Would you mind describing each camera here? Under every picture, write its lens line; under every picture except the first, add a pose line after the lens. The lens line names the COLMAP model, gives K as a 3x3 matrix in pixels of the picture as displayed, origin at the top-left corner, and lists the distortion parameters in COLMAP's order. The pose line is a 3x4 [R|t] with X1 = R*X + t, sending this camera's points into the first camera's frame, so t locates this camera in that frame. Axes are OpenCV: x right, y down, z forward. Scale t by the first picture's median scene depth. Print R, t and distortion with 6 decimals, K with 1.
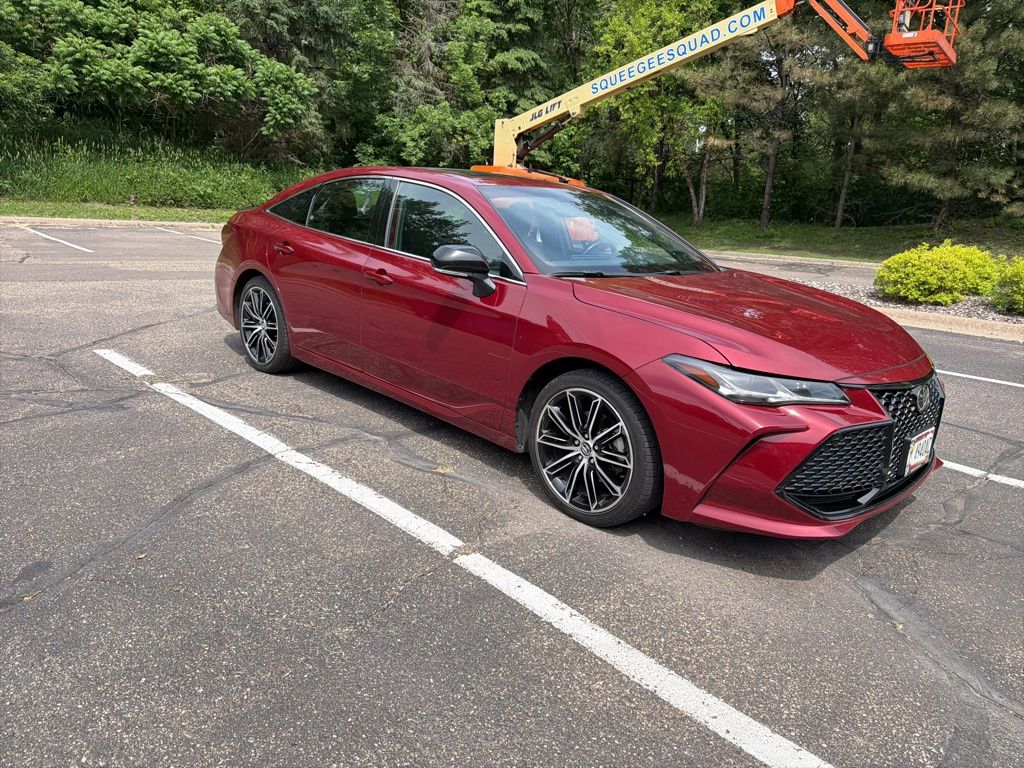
lens RADIAL K [[720.0, 0, 513.7], [0, 720.0, 393.3], [0, 0, 1]] dist [0.025425, -0.032768]
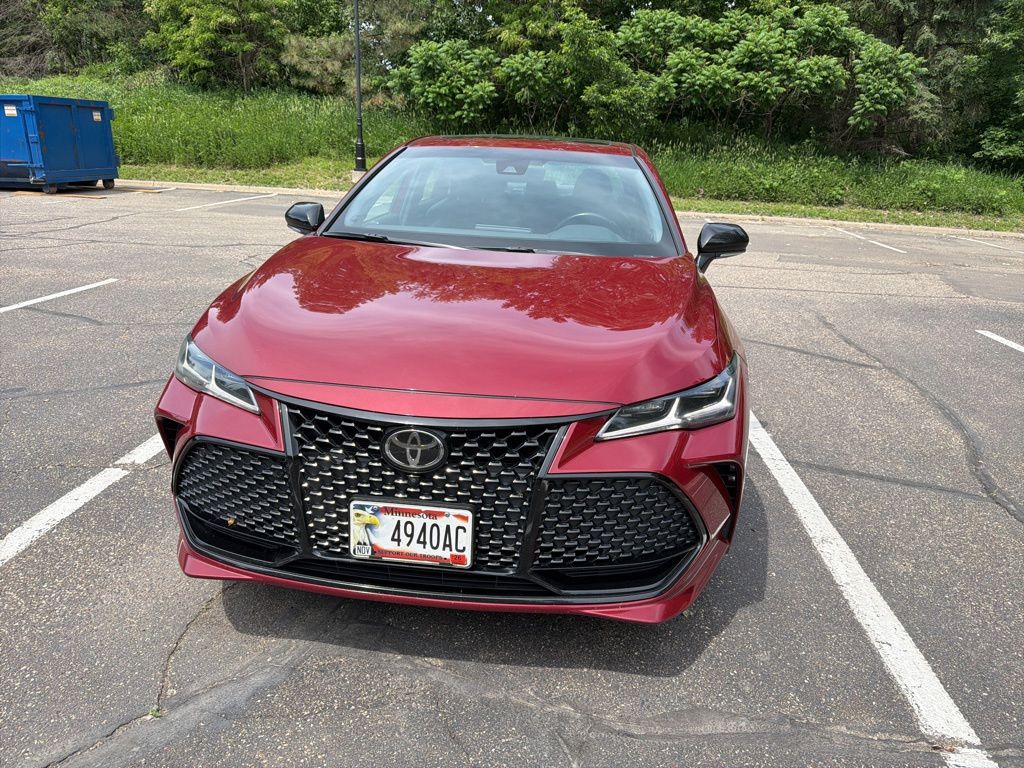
lens RADIAL K [[723.4, 0, 515.1], [0, 723.4, 379.6], [0, 0, 1]] dist [0.018454, -0.025027]
pose [[0.630622, 0.192432, -0.751855, 0.167510], [-0.207080, 0.975371, 0.075950, -0.018077], [0.747953, 0.107798, 0.654940, 0.103106]]
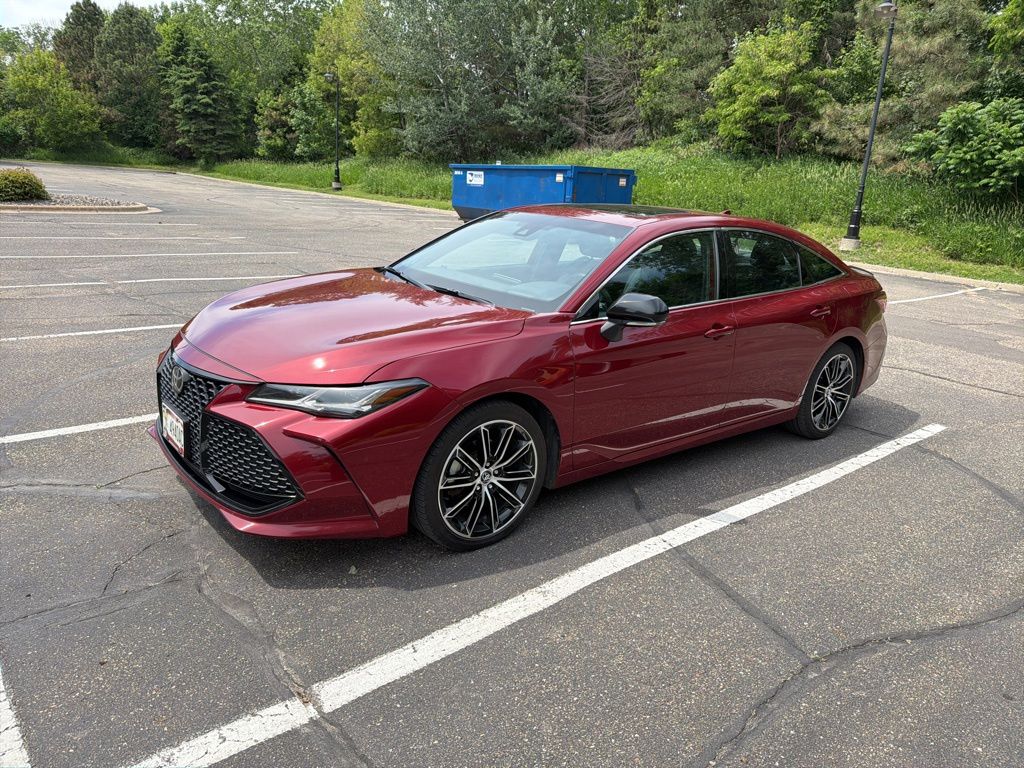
lens RADIAL K [[716.3, 0, 508.1], [0, 716.3, 397.4], [0, 0, 1]] dist [0.025931, -0.034274]
pose [[-0.084138, 0.216341, -0.972686, 0.241777], [-0.339384, 0.911563, 0.232103, -0.058419], [0.936877, 0.349643, -0.003275, 0.229324]]
